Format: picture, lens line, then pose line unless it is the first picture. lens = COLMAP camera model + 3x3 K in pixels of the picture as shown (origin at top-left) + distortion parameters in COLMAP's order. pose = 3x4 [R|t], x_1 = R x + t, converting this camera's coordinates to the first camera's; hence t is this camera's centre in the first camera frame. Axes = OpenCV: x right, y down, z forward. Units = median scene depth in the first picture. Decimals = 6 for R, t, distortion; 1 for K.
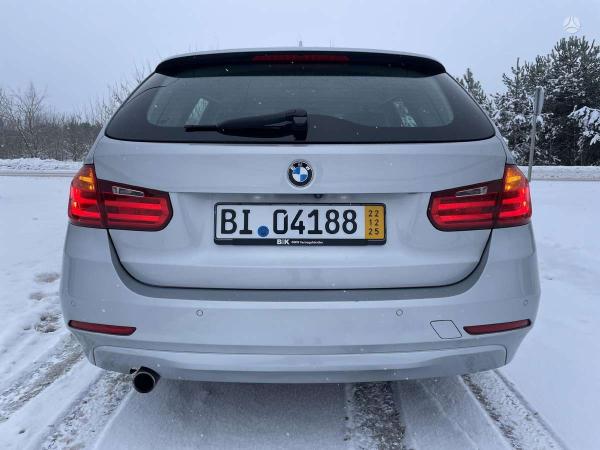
lens RADIAL K [[476.5, 0, 299.8], [0, 476.5, 222.8], [0, 0, 1]] dist [0.032918, -0.005453]
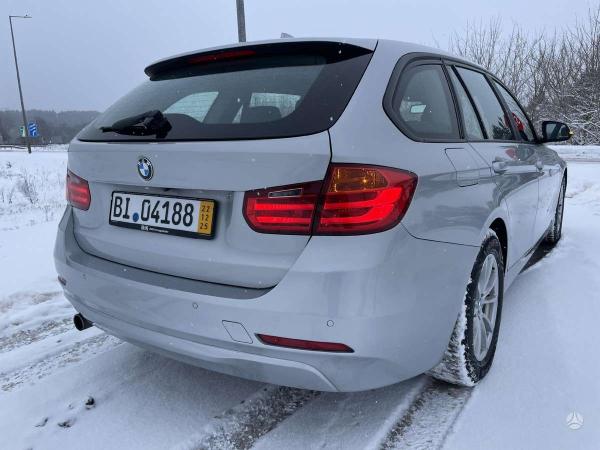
lens RADIAL K [[476.5, 0, 301.5], [0, 476.5, 228.4], [0, 0, 1]] dist [0.032918, -0.005453]
pose [[0.824660, 0.093519, -0.557845, 0.910848], [-0.066037, 0.995411, 0.069252, -0.062848], [0.561761, -0.020271, 0.827051, 0.259597]]
